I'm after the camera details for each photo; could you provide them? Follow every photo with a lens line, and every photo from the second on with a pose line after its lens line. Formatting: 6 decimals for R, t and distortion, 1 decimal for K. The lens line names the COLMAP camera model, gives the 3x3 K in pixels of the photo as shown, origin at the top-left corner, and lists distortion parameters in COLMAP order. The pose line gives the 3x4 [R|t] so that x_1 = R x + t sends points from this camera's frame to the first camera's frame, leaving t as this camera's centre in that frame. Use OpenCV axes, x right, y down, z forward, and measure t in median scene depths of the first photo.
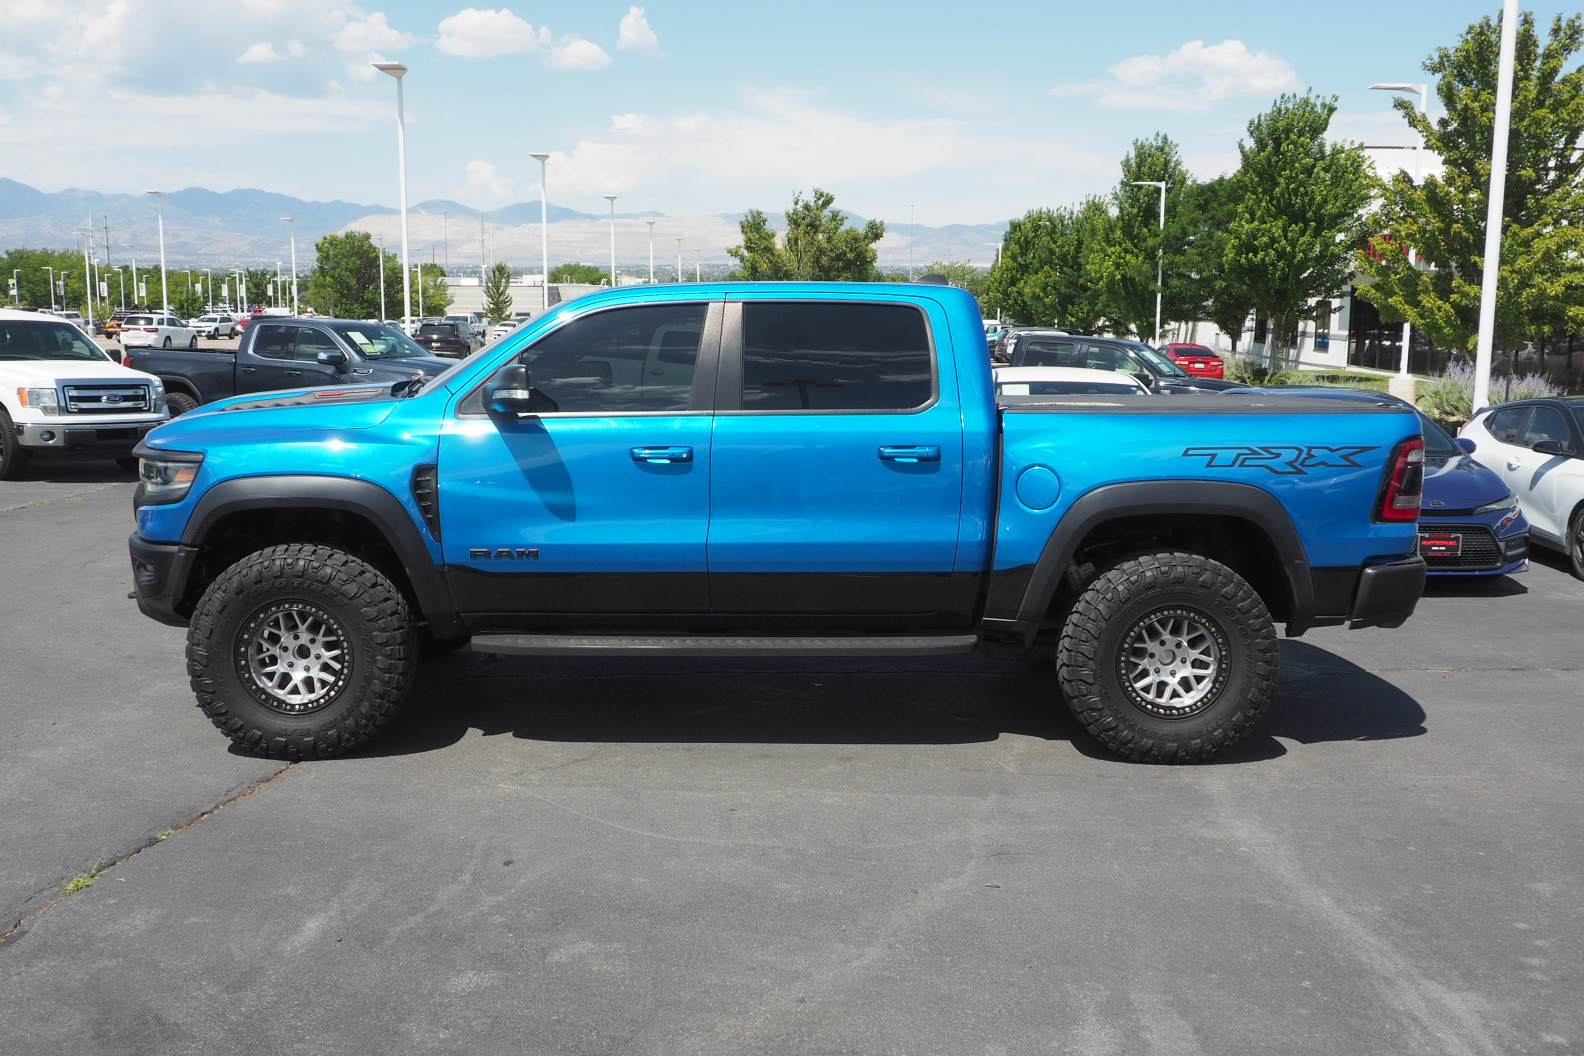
lens RADIAL K [[1444.3, 0, 792.6], [0, 1444.3, 494.4], [0, 0, 1]] dist [-0.005454, -0.005570]
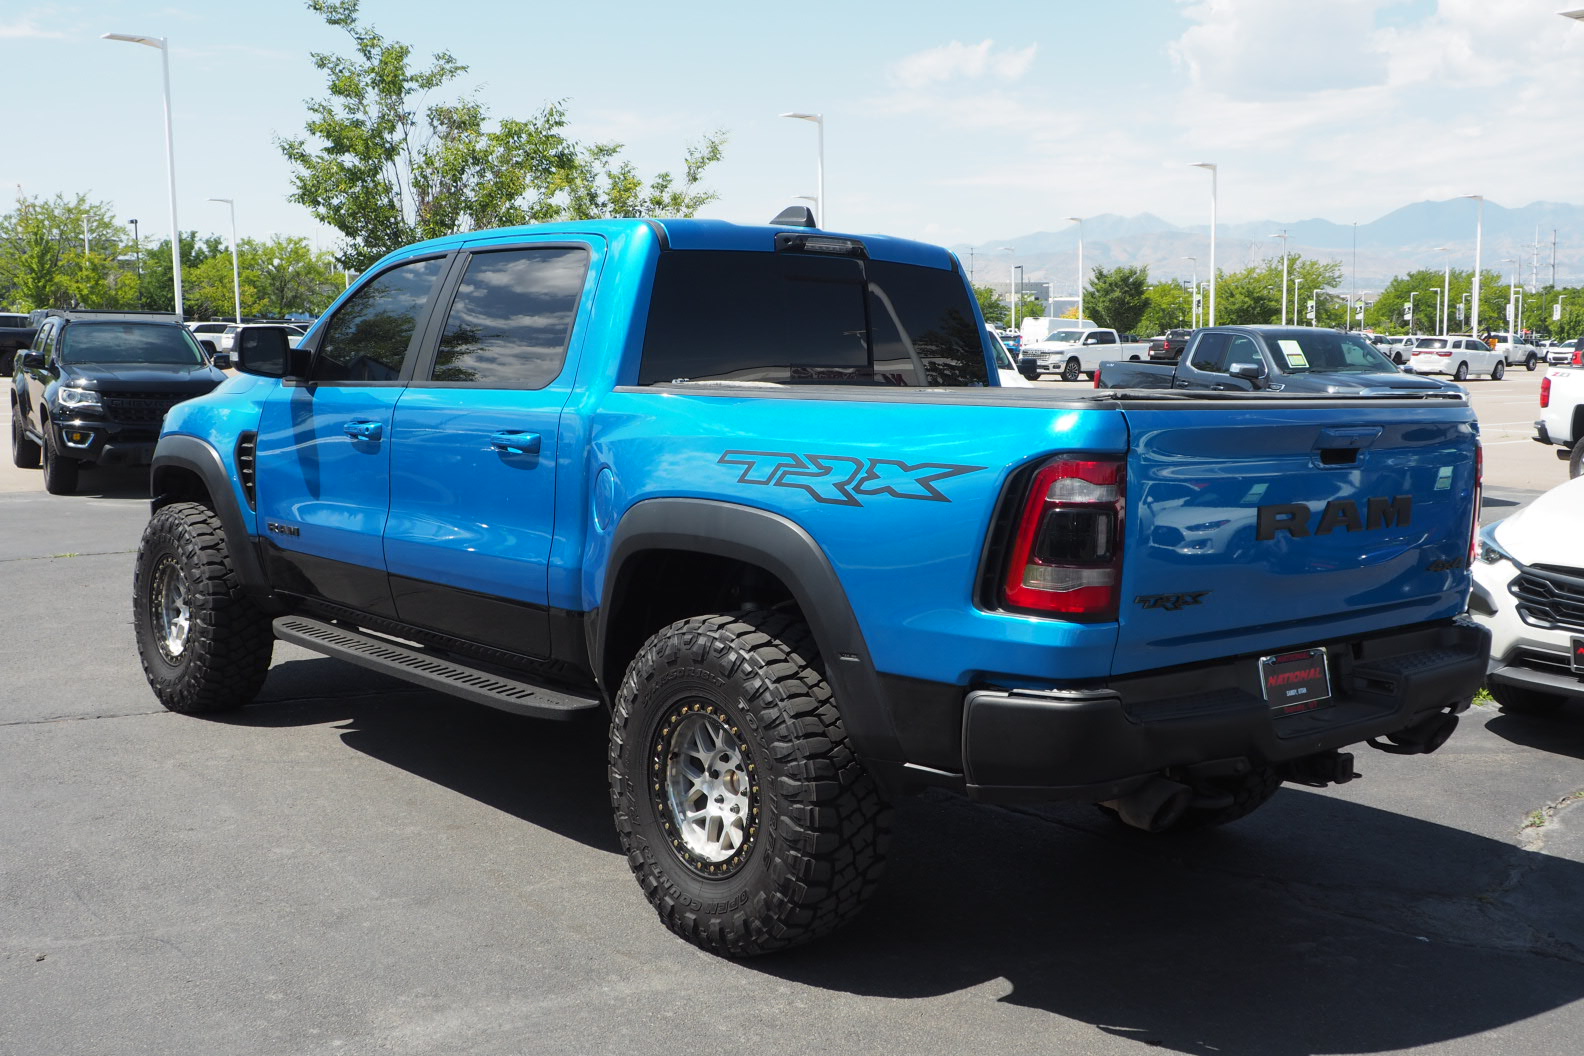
lens RADIAL K [[1654.7, 0, 792.0], [0, 1654.7, 528.0], [0, 0, 1]] dist [-0.006620, 0.000565]
pose [[0.644988, 0.082322, -0.759746, 0.824388], [-0.091737, 0.995332, 0.029969, -0.022404], [0.758667, 0.050367, 0.649529, 0.547128]]
